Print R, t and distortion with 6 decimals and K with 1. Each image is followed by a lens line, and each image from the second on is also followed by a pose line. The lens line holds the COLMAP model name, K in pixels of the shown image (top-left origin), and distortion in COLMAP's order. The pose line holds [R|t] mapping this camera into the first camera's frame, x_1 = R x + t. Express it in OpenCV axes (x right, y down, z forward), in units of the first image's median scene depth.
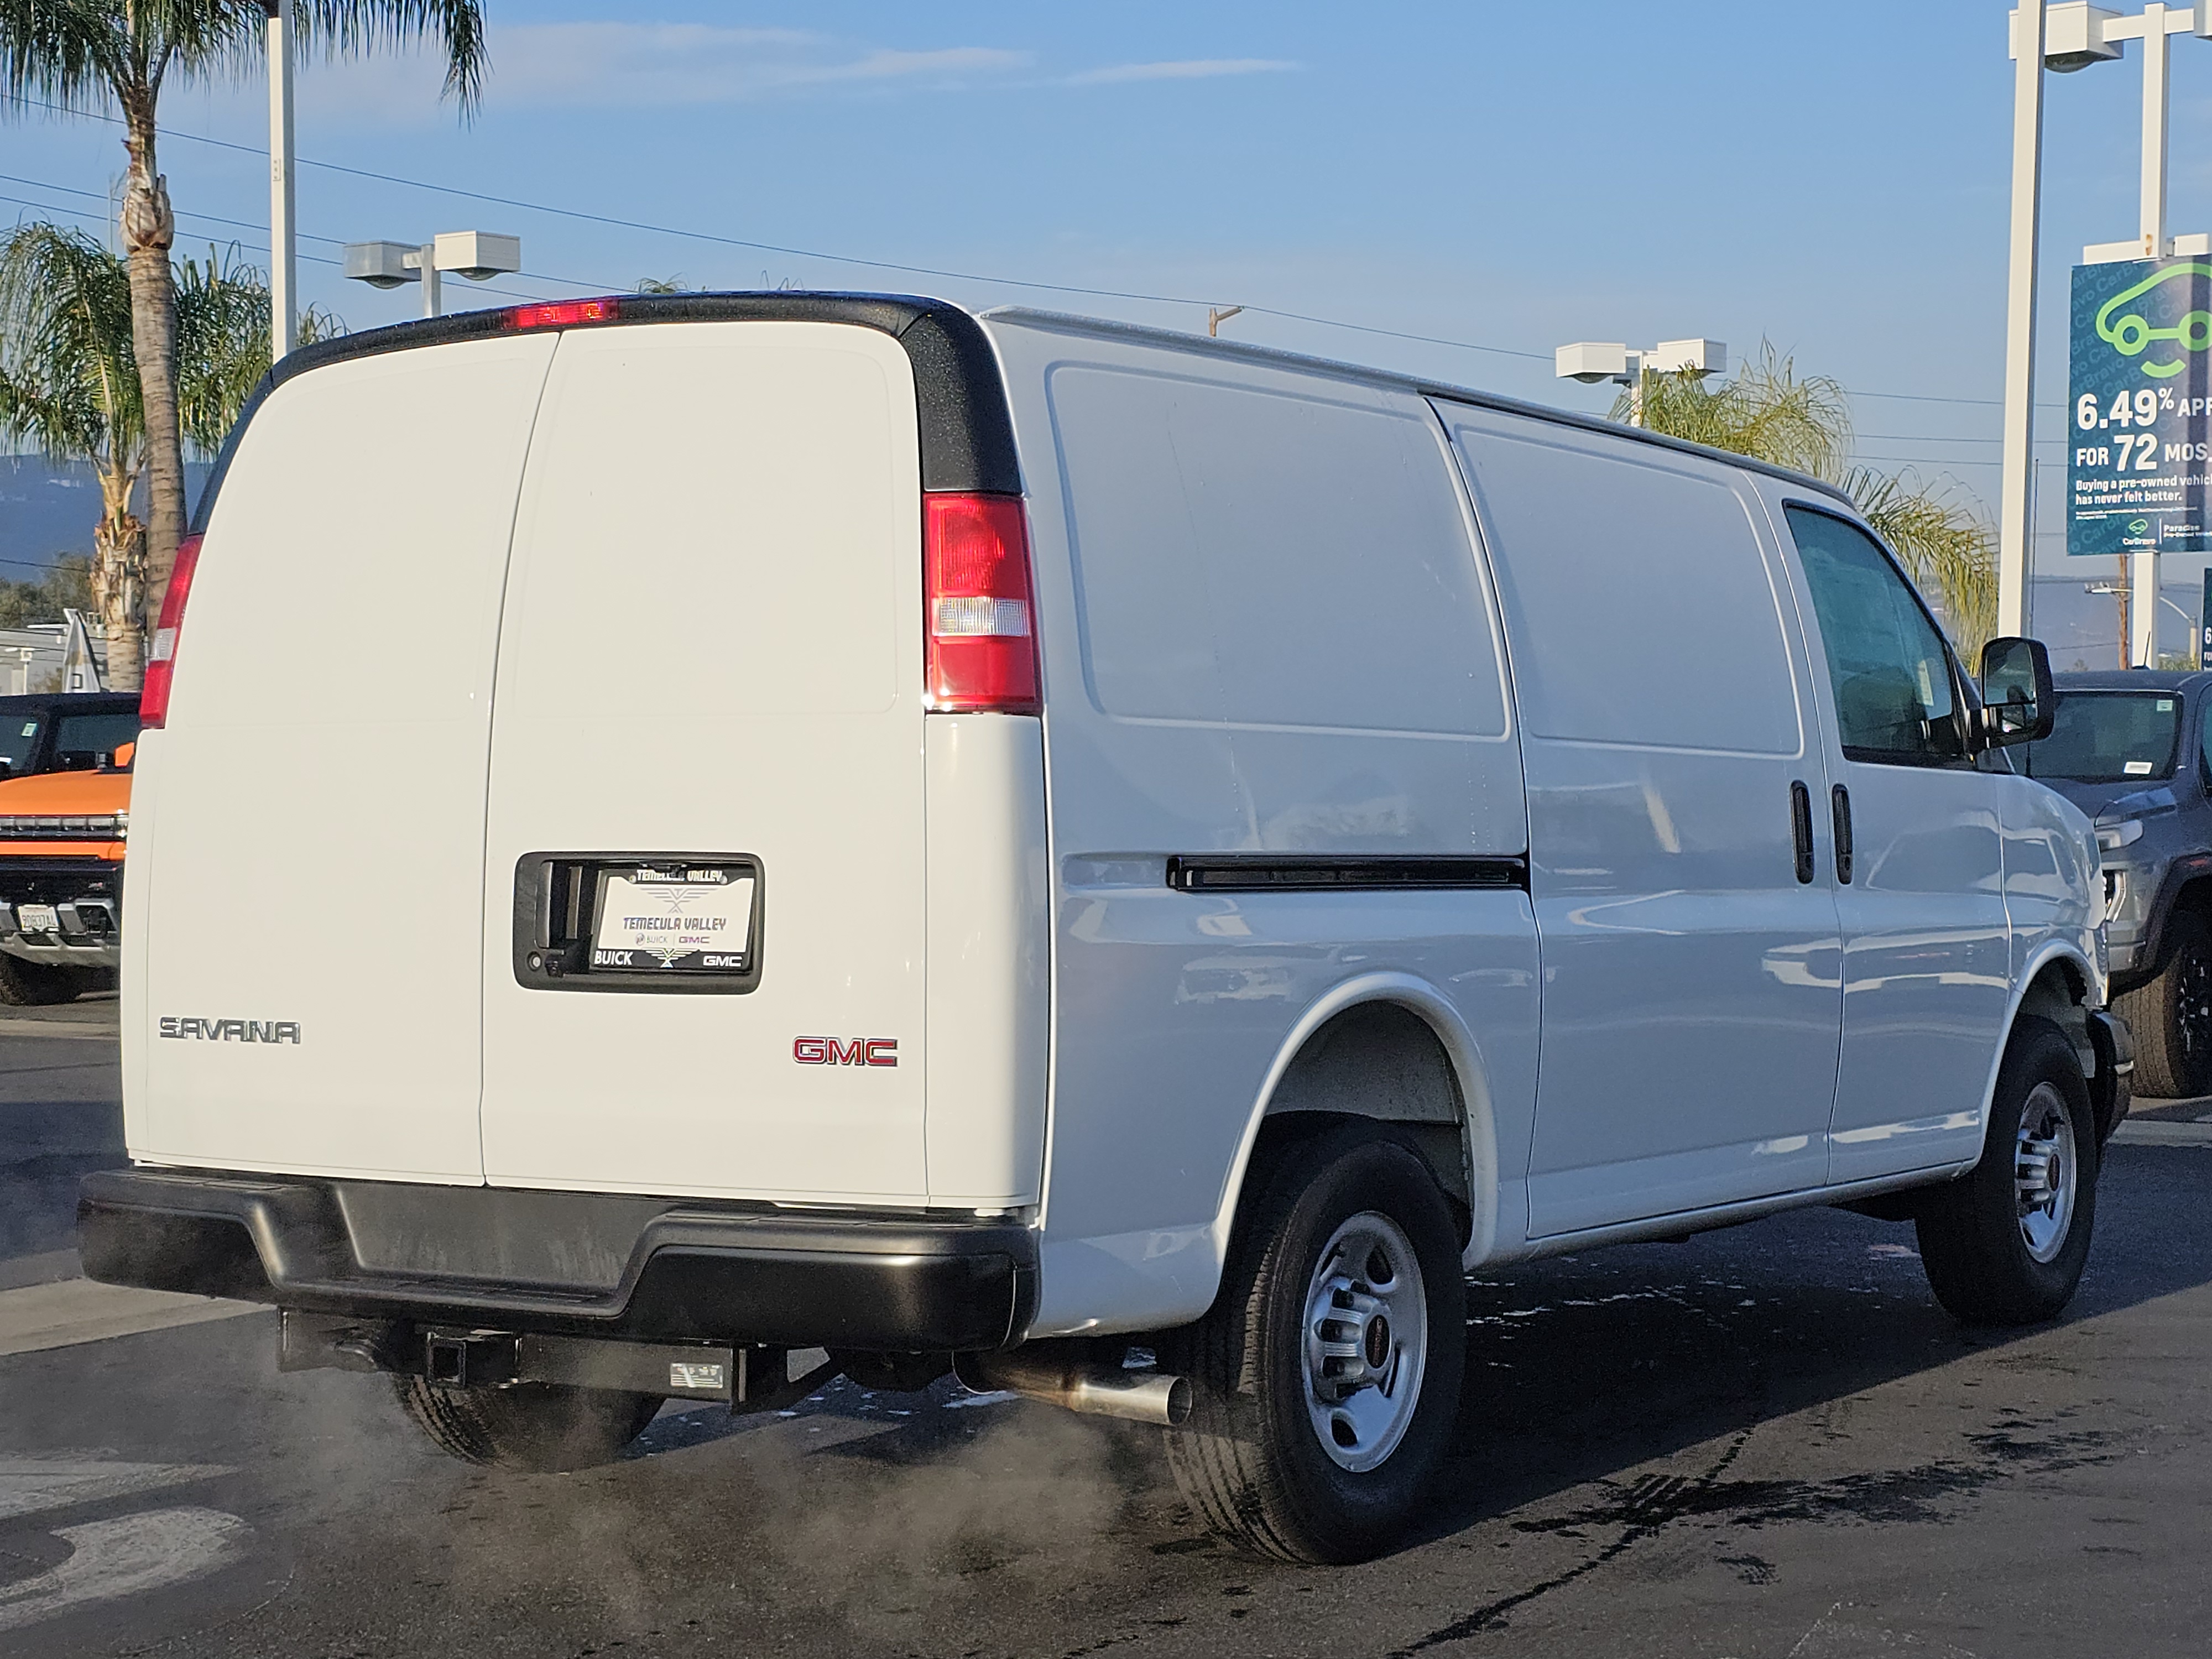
lens RADIAL K [[1477.1, 0, 1103.9], [0, 1477.1, 839.5], [0, 0, 1]] dist [0.029463, -0.036588]
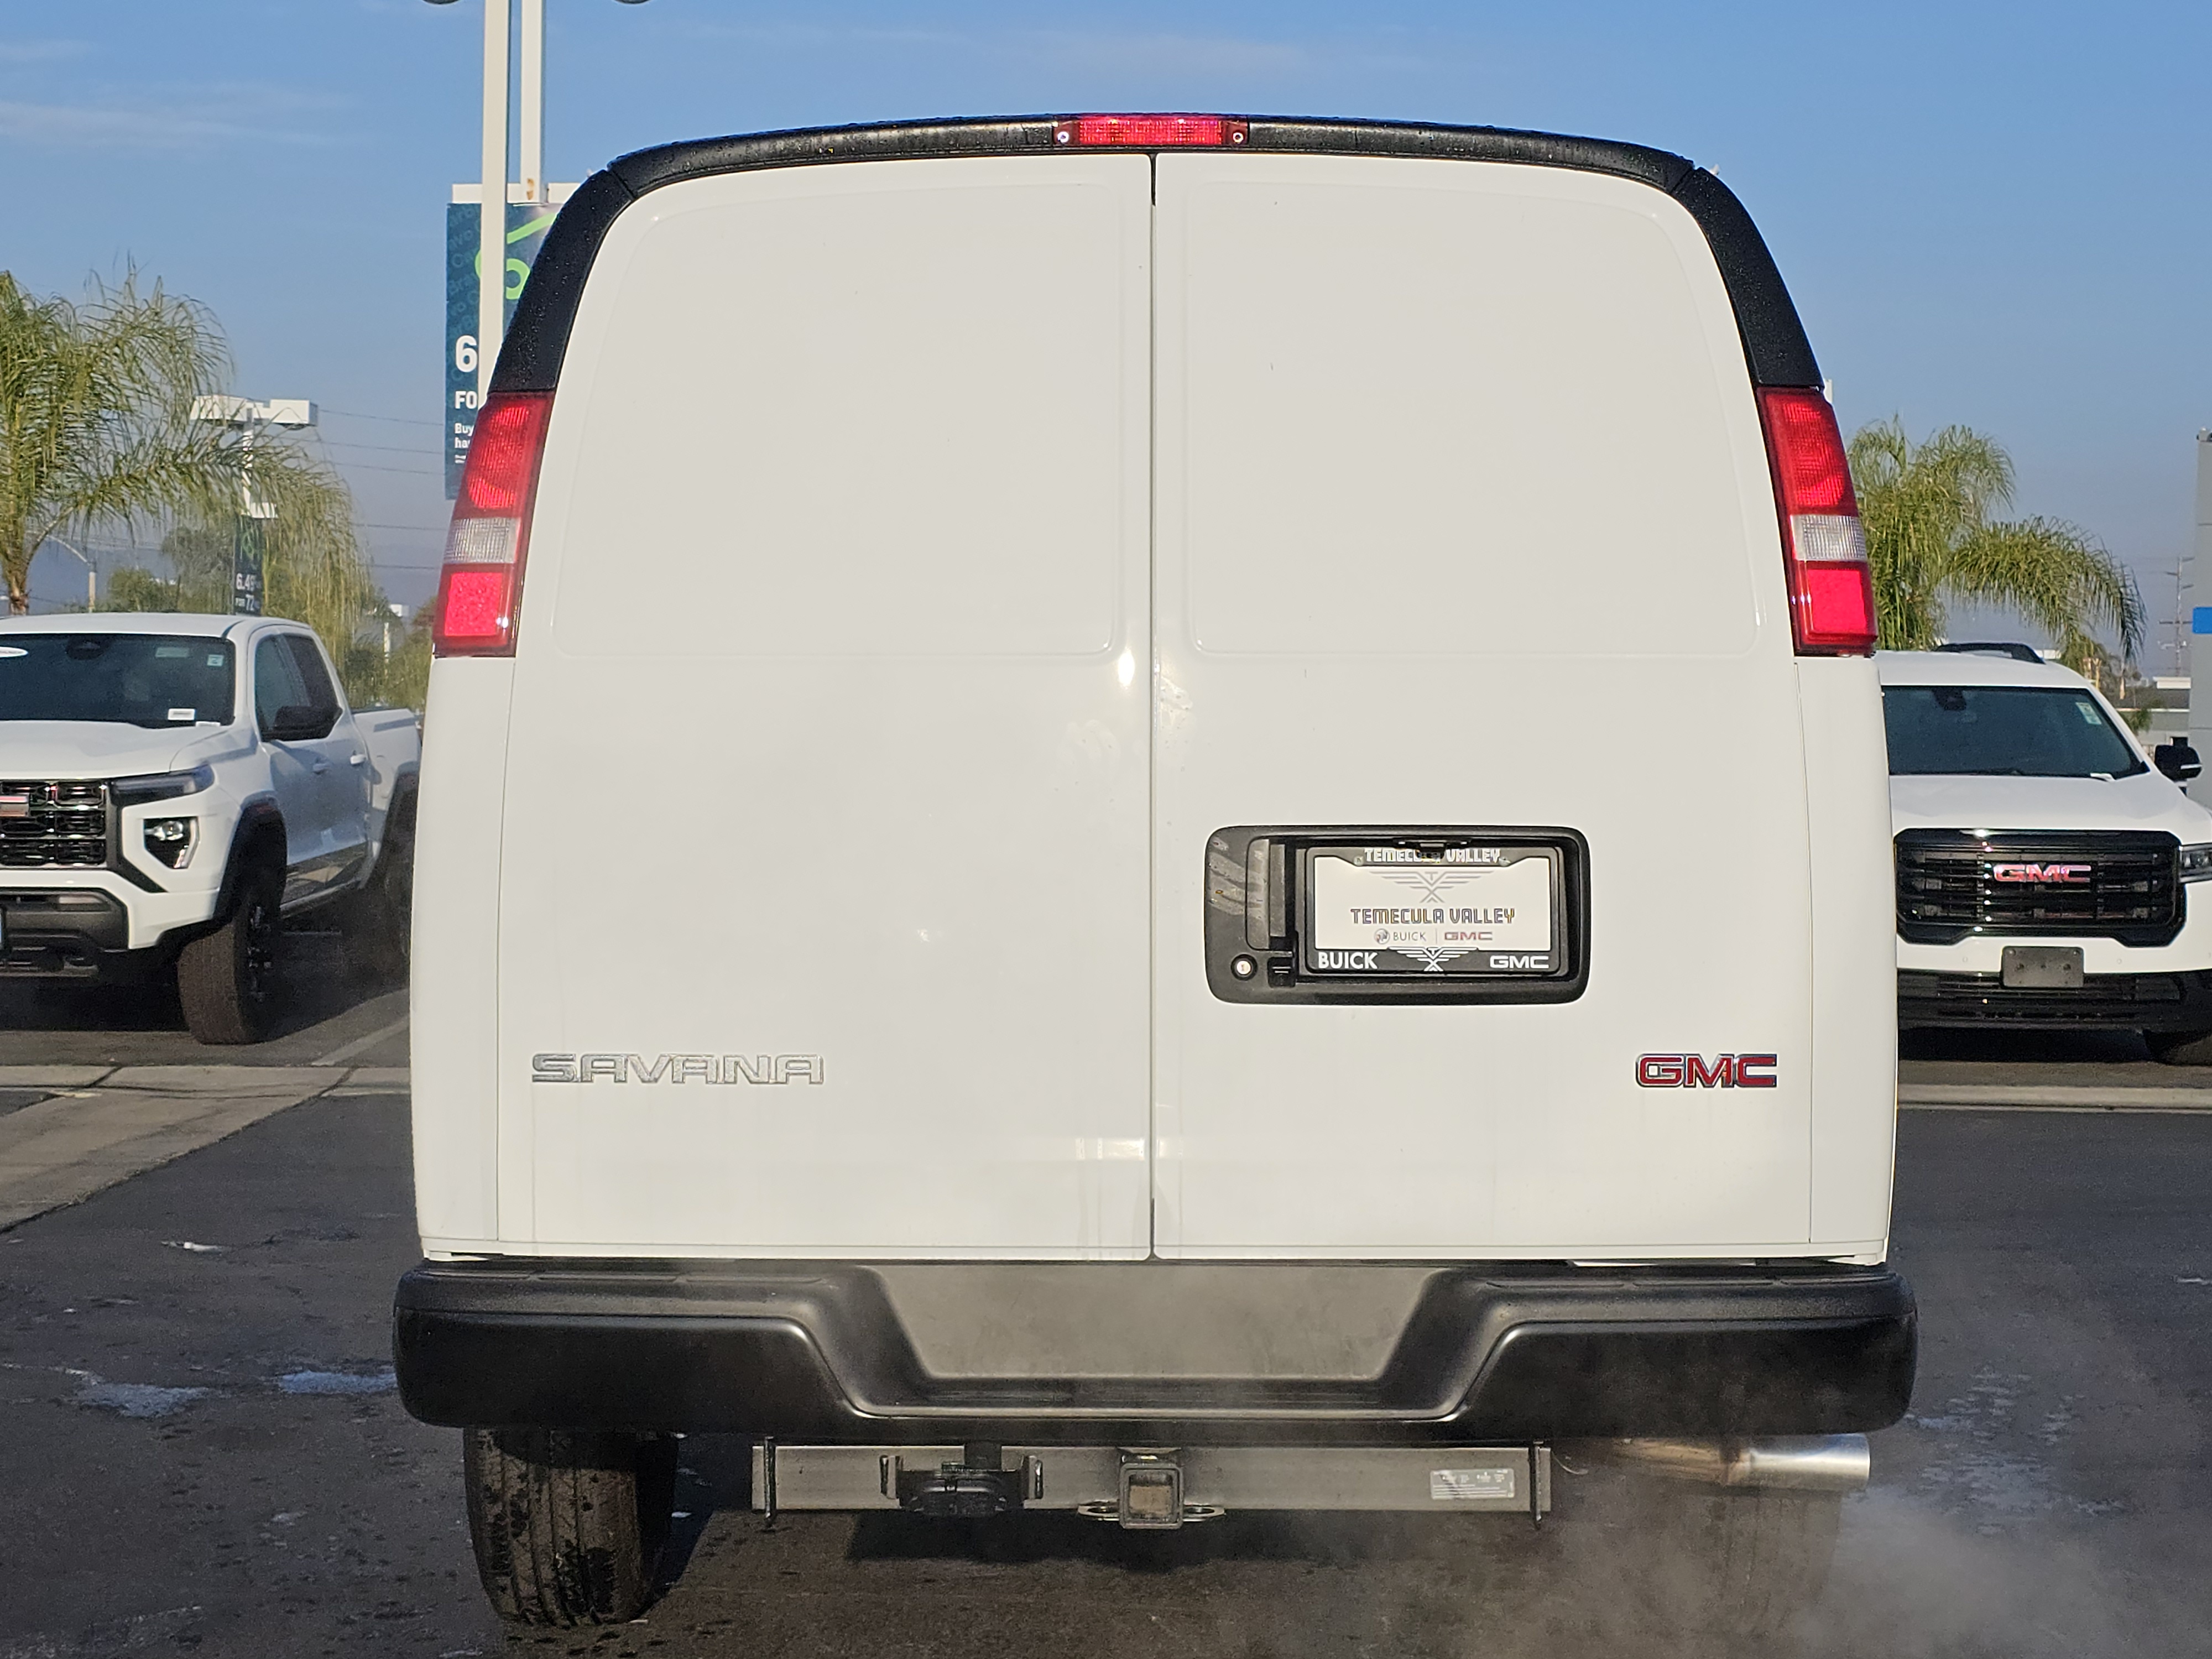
lens RADIAL K [[1680.7, 0, 1106.5], [0, 1680.7, 832.6], [0, 0, 1]] dist [0.035498, 0.000768]
pose [[0.979812, -0.007231, 0.199791, -0.641492], [0.004594, 0.999896, 0.013659, -0.000747], [-0.199869, -0.012466, 0.979743, 0.154370]]
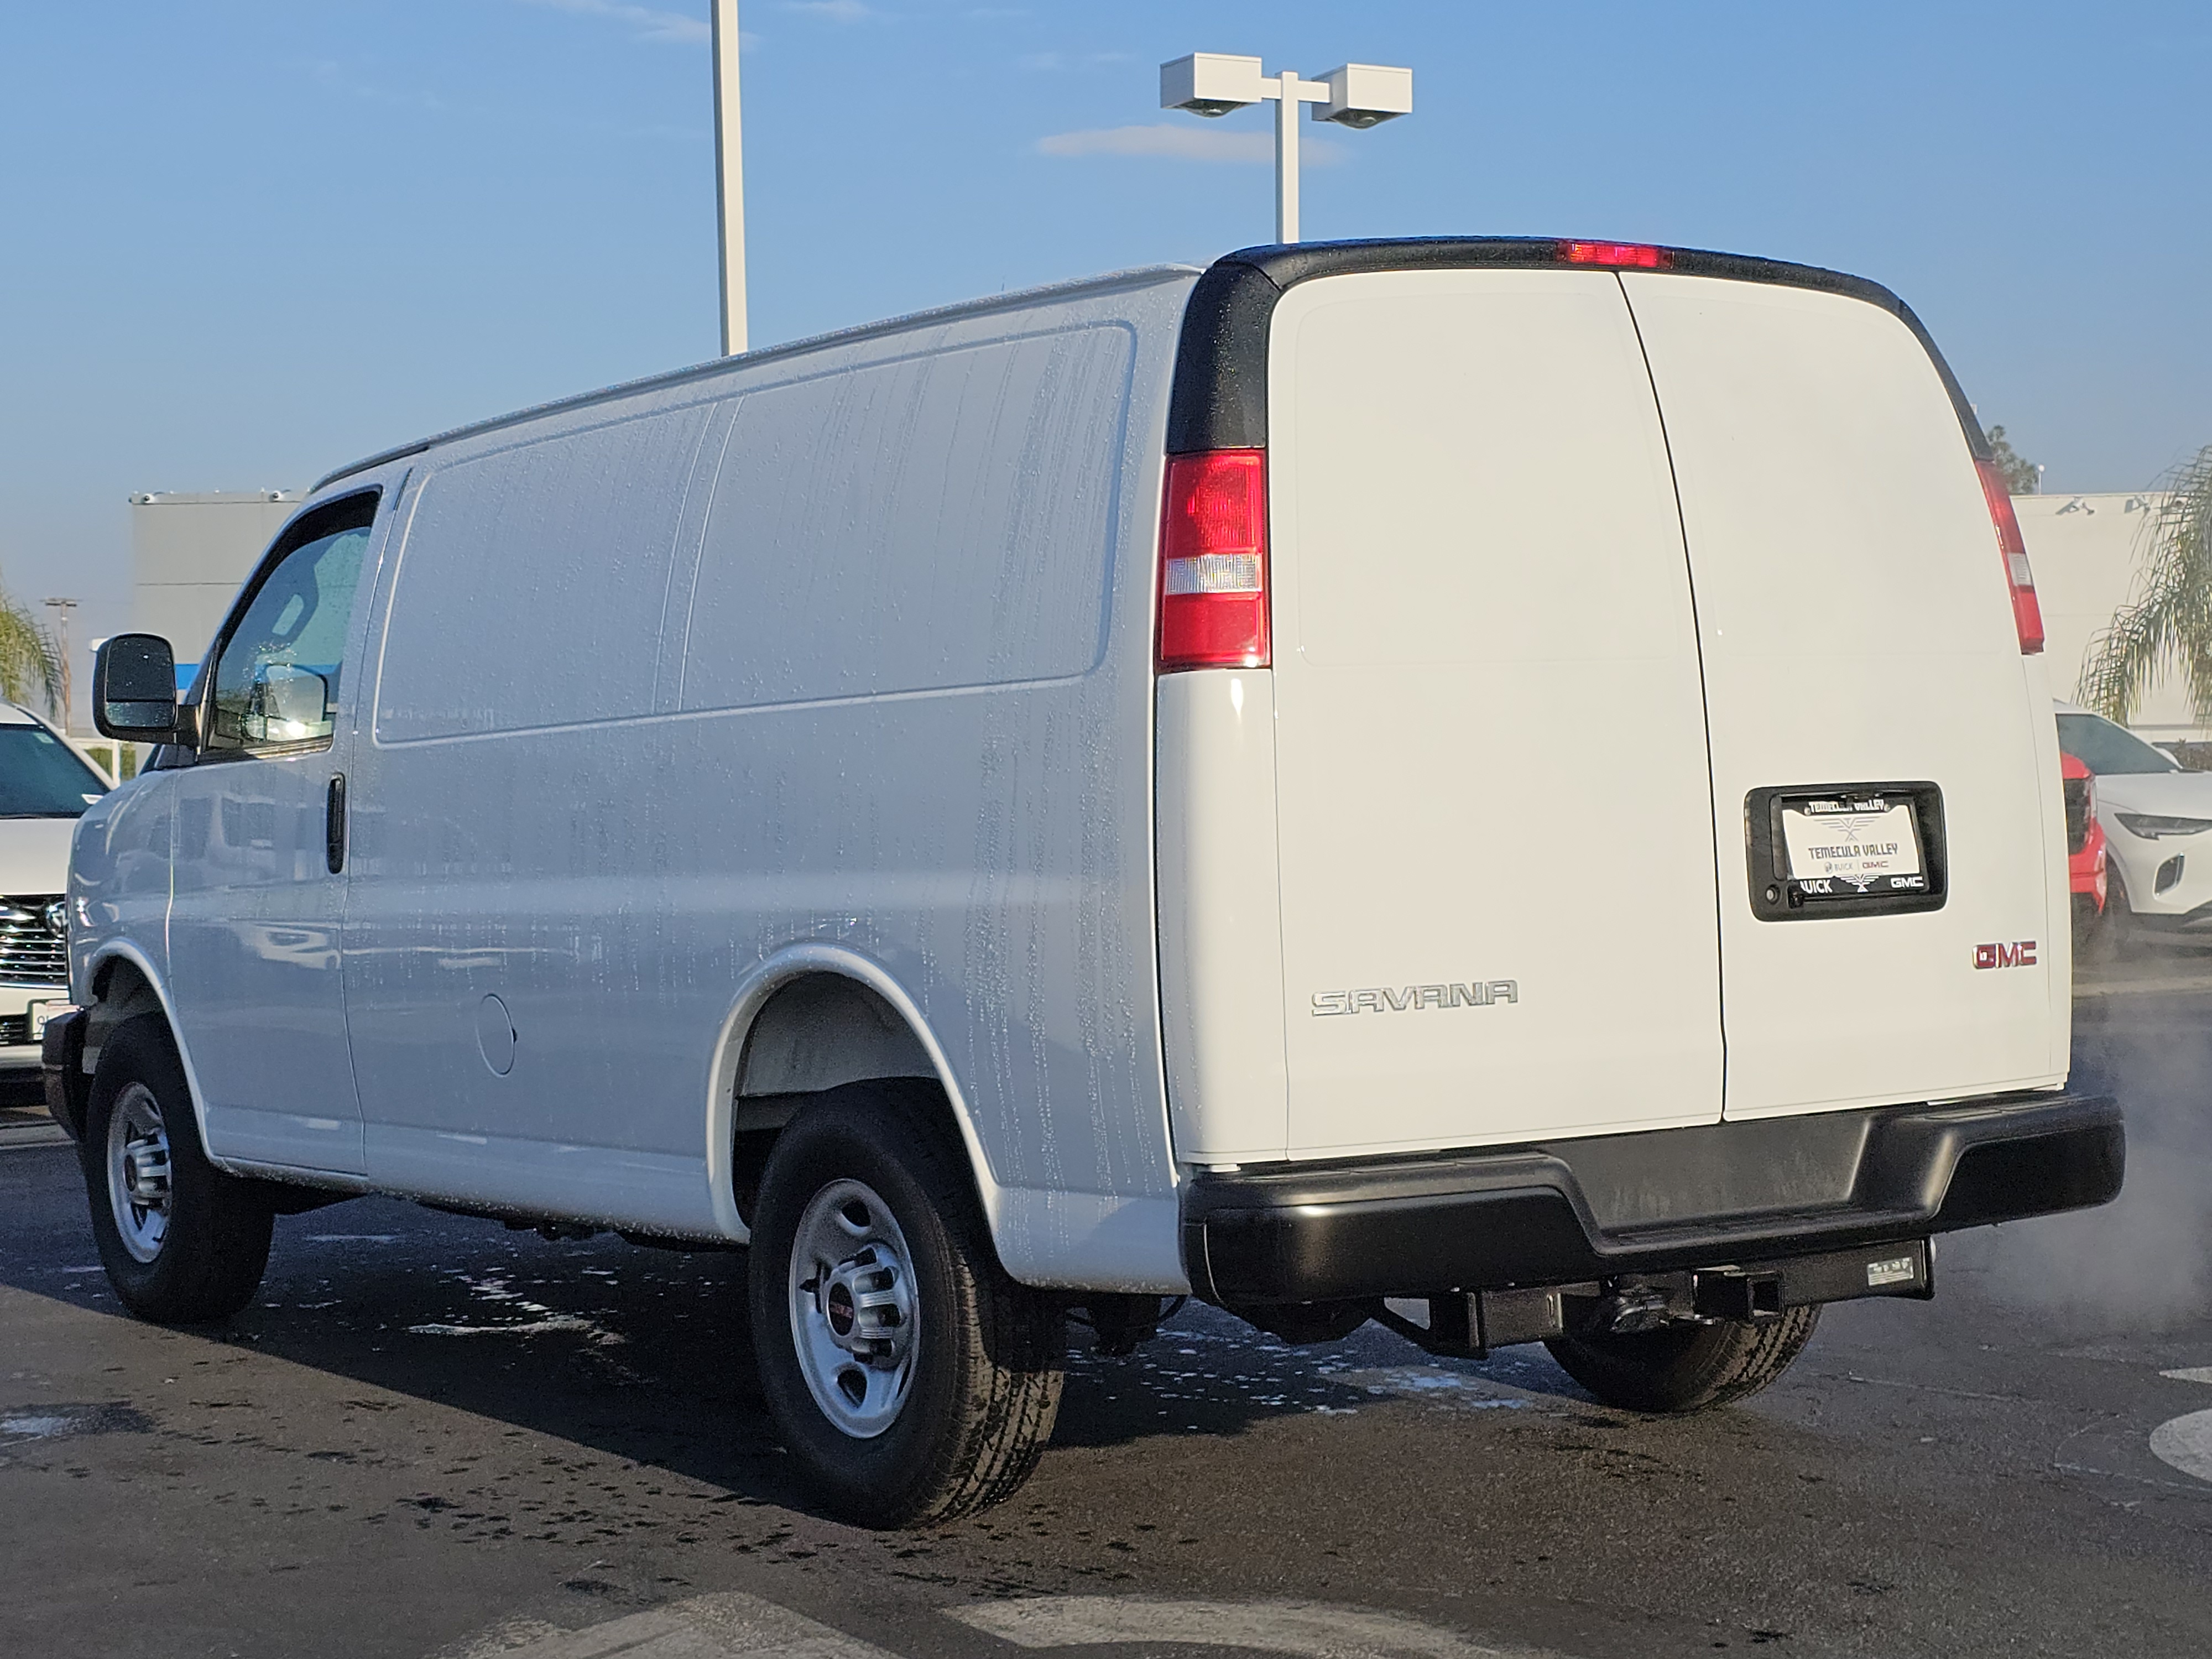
lens RADIAL K [[1481.1, 0, 1104.7], [0, 1481.1, 819.6], [0, 0, 1]] dist [0.042194, -0.035188]
pose [[0.898640, -0.045716, 0.436299, -1.235374], [0.043697, 0.998937, 0.014667, -0.004598], [-0.436506, 0.005884, 0.899682, 0.273215]]
